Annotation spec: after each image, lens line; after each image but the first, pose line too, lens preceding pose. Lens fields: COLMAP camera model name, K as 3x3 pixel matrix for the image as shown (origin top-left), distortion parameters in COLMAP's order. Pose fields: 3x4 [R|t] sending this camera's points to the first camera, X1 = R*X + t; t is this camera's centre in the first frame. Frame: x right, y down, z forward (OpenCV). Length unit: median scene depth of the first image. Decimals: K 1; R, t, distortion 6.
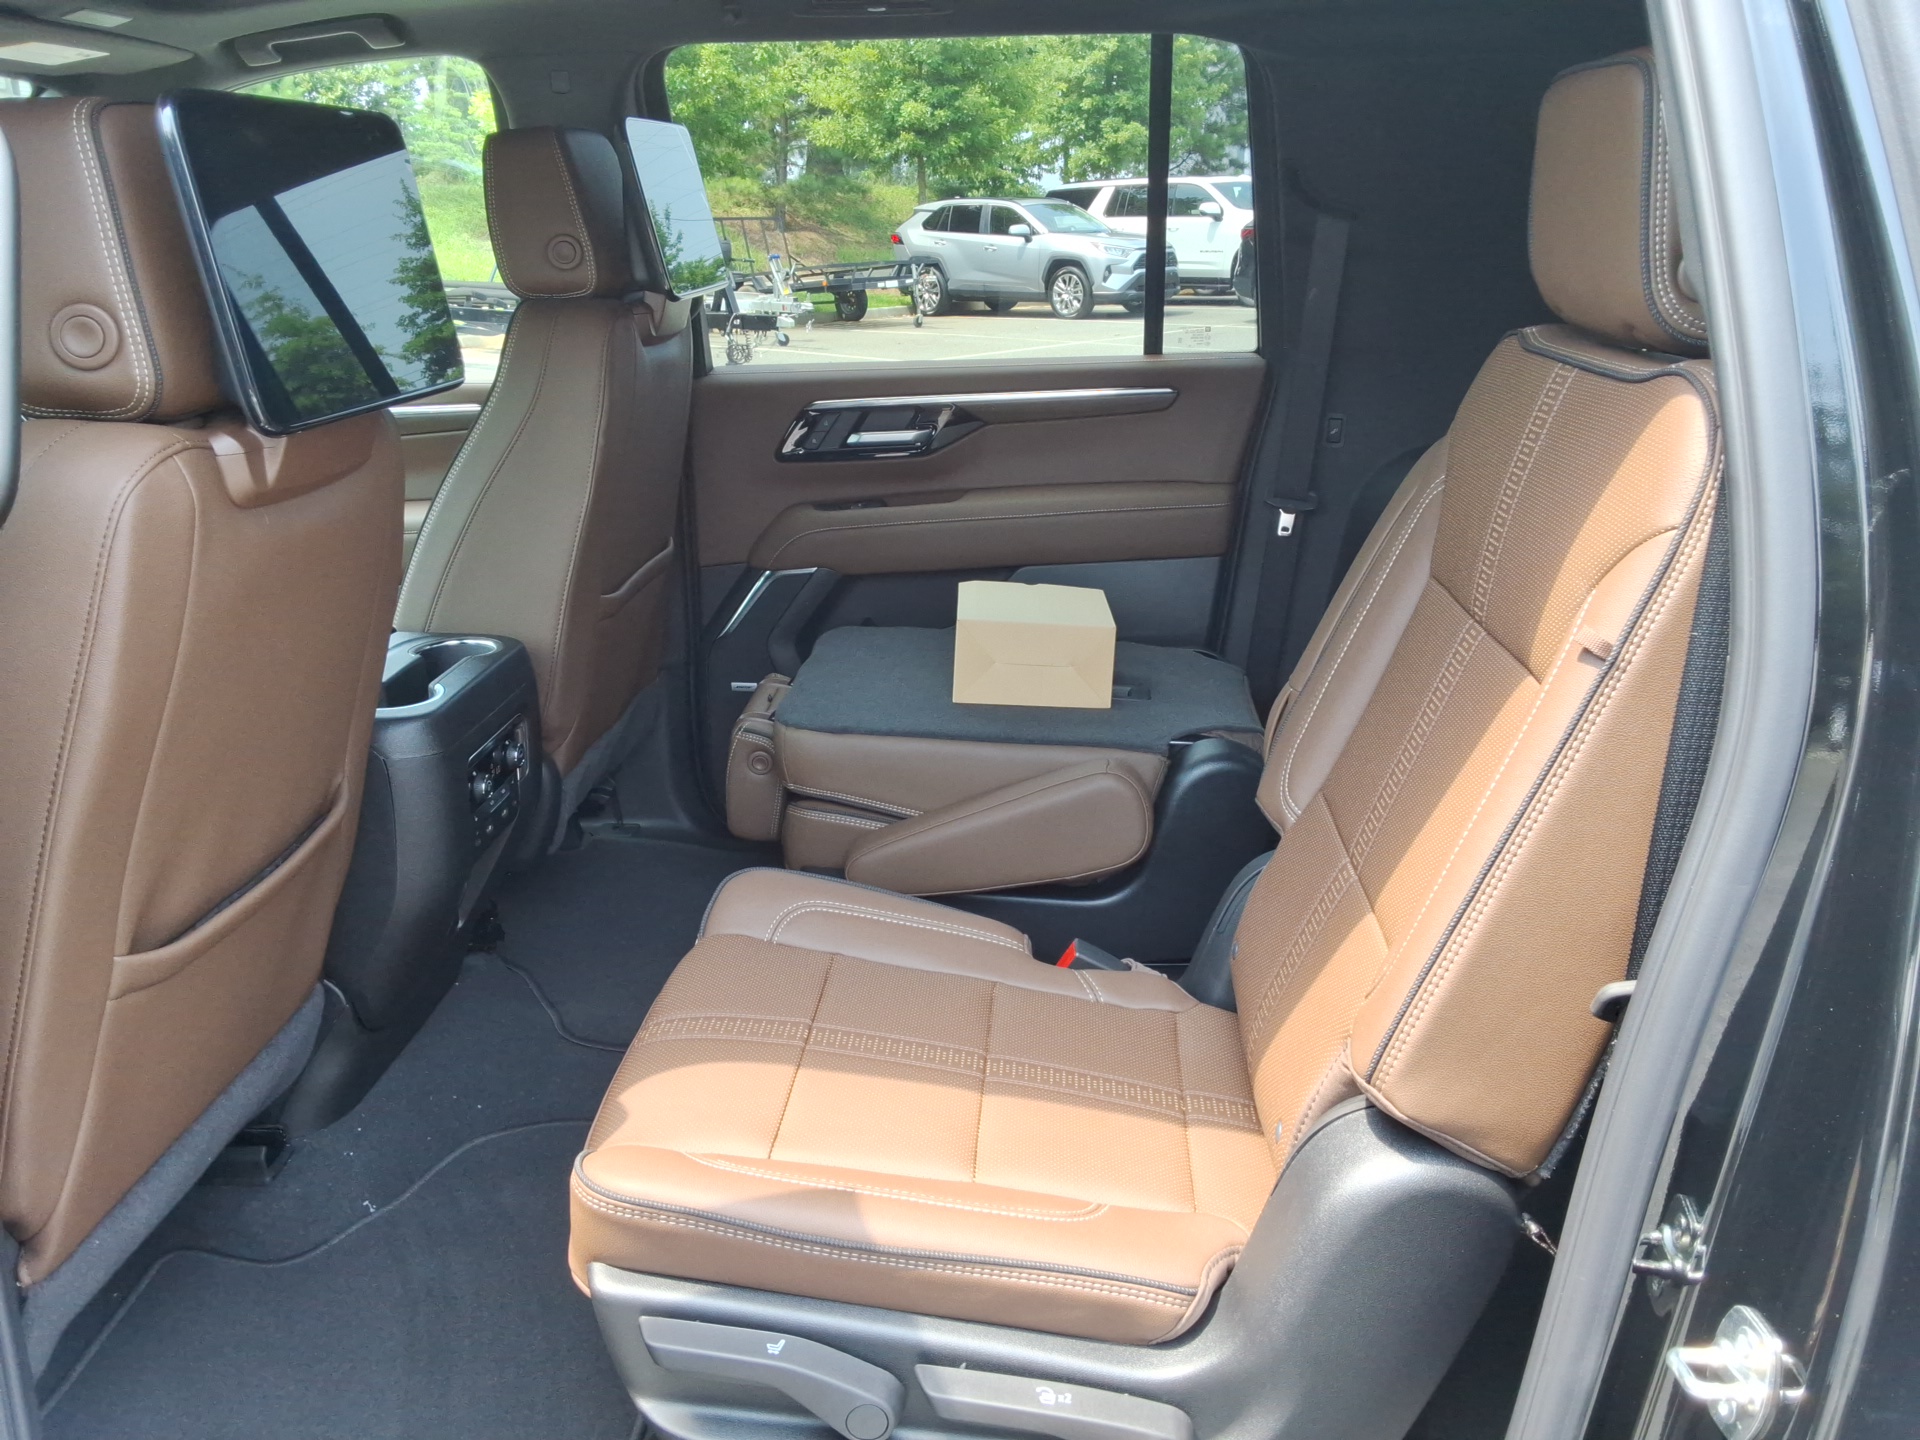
lens RADIAL K [[1562.3, 0, 980.9], [0, 1562.3, 697.9], [0, 0, 1]] dist [0.172082, -0.275319]
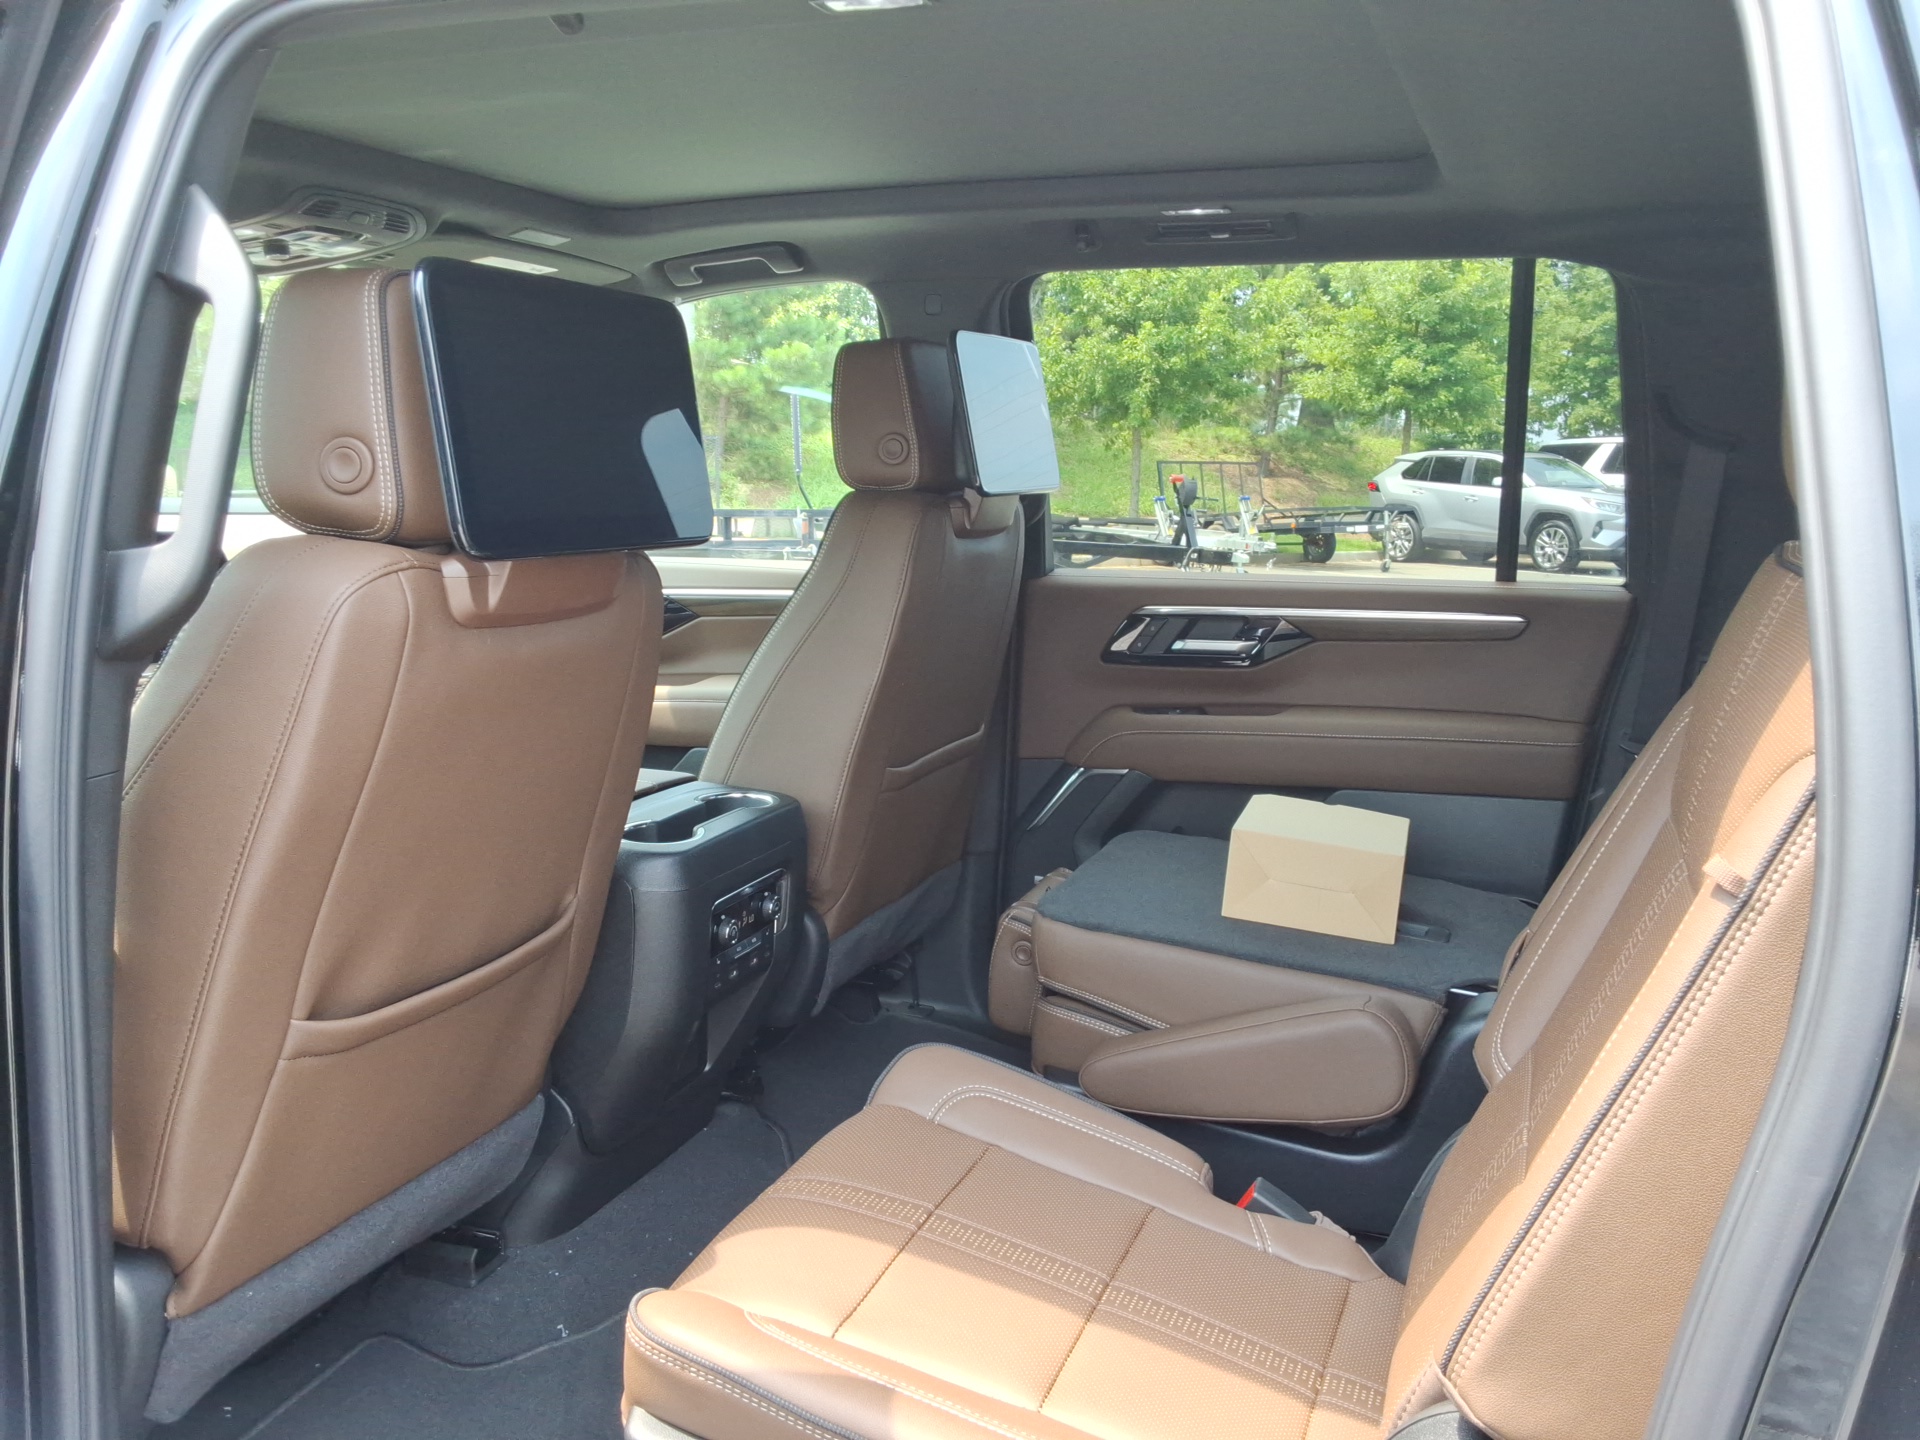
lens RADIAL K [[1562.3, 0, 980.9], [0, 1562.3, 697.9], [0, 0, 1]] dist [0.172082, -0.275319]
pose [[0.953659, 0.085166, -0.288584, 0.105327], [-0.126546, 0.983682, -0.127887, 0.013304], [0.272983, 0.158480, 0.948875, 0.030423]]
